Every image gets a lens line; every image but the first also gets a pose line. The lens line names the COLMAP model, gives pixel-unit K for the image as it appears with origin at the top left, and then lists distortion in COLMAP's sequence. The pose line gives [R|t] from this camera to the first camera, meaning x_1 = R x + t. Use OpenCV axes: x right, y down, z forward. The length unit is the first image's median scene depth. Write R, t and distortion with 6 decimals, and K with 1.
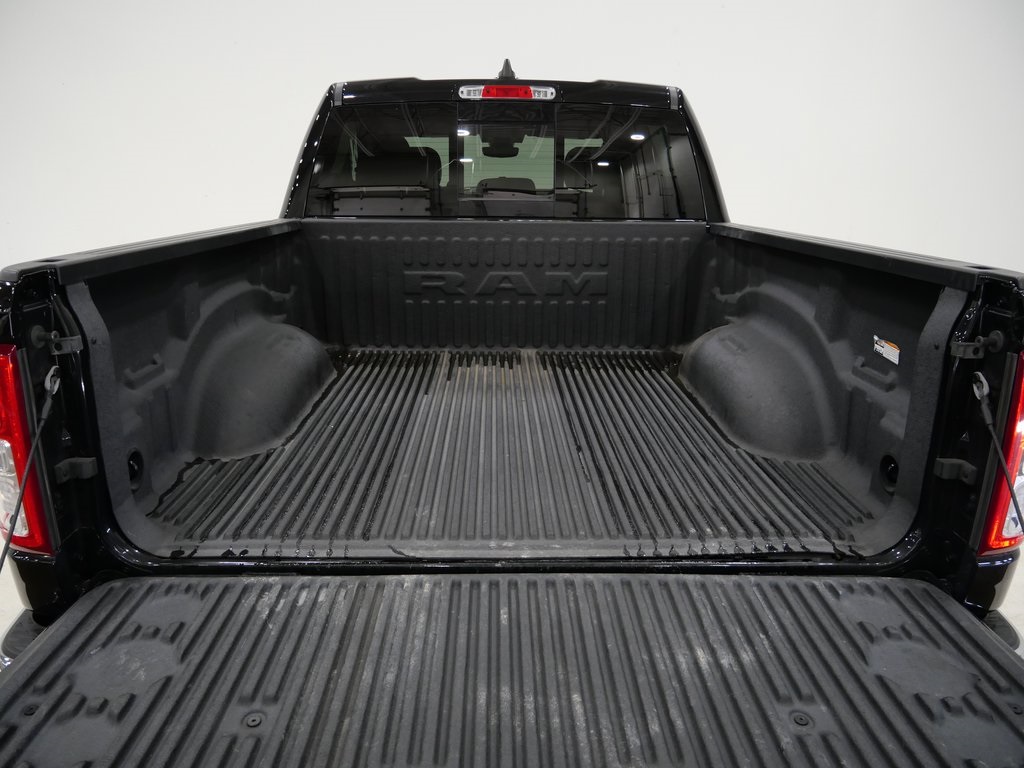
lens RADIAL K [[751.3, 0, 512.0], [0, 751.3, 384.0], [0, 0, 1]] dist [-0.034800, 0.000712]
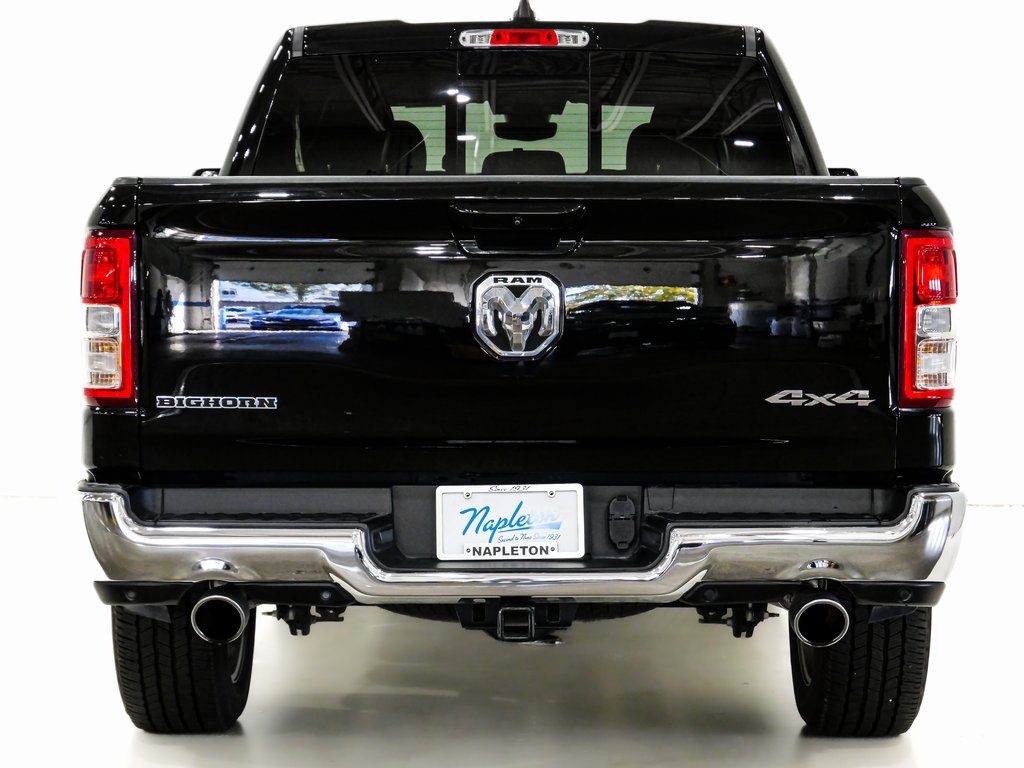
lens RADIAL K [[2492.7, 0, 512.0], [0, 2492.7, 384.0], [0, 0, 1]] dist [-0.021637, -0.159327]
pose [[0.999221, -0.007502, -0.038735, 0.071468], [-0.001393, 0.974435, -0.224663, 0.481392], [0.039430, 0.224542, 0.973666, -1.281653]]
